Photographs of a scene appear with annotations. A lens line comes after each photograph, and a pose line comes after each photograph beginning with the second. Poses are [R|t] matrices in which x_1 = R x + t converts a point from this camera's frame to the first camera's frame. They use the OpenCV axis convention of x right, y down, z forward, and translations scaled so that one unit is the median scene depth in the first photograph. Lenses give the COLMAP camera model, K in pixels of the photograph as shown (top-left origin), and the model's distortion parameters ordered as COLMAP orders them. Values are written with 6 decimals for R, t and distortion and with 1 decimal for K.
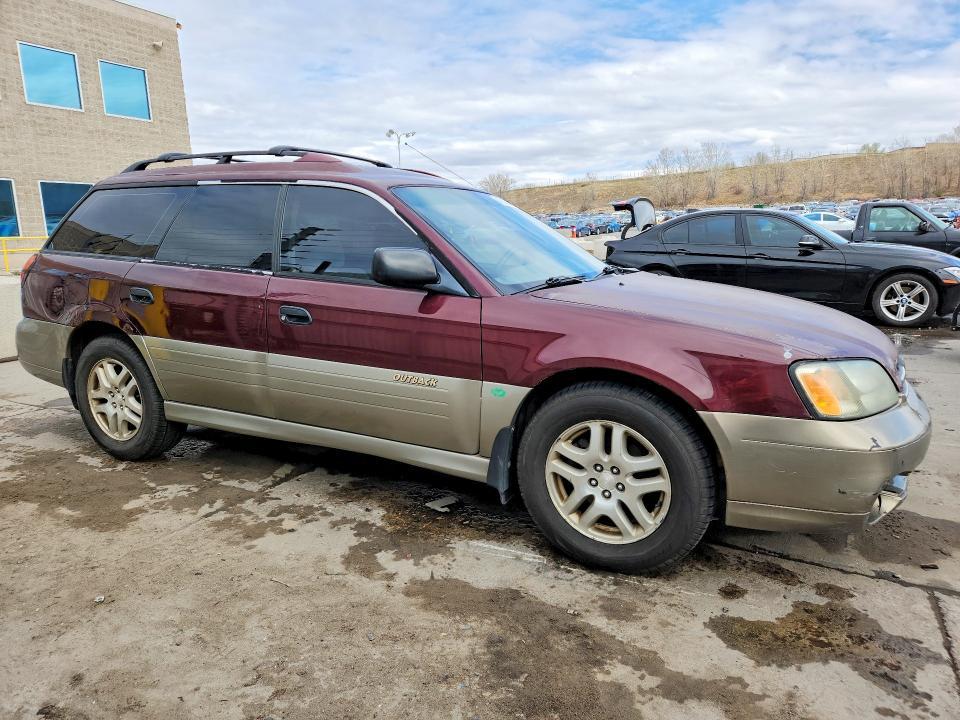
lens RADIAL K [[652.2, 0, 484.1], [0, 652.2, 362.7], [0, 0, 1]] dist [0.045295, -0.034286]
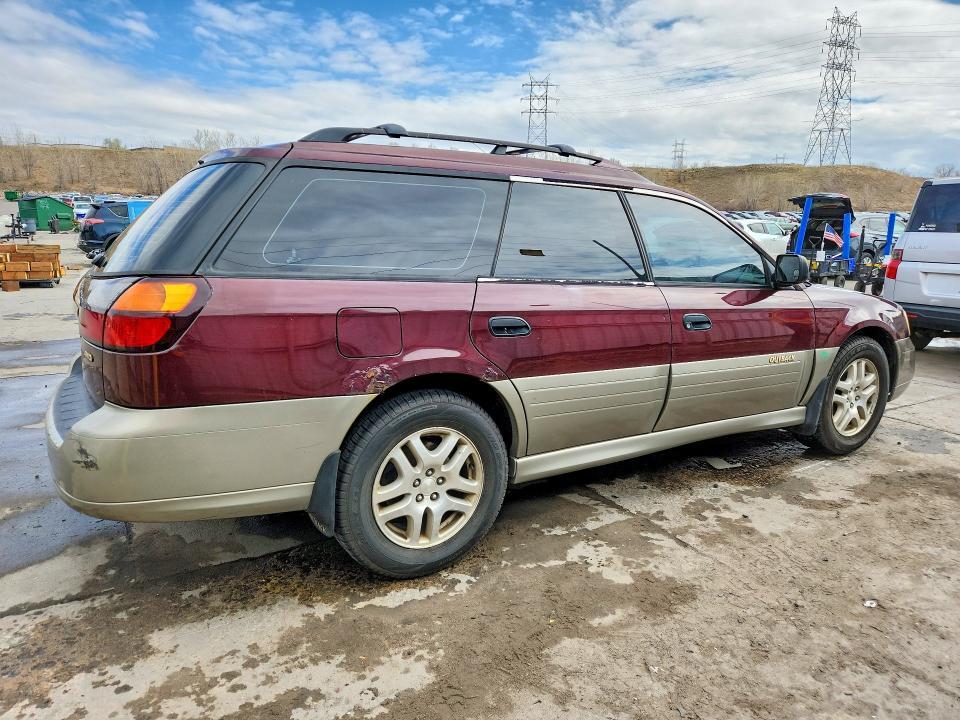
lens RADIAL K [[652.2, 0, 480.4], [0, 652.2, 354.7], [0, 0, 1]] dist [0.045295, -0.034286]
pose [[0.513297, -0.146055, 0.845692, -1.182889], [0.147449, 0.985768, 0.080752, -0.136331], [-0.845450, 0.083247, 0.527527, 0.651213]]
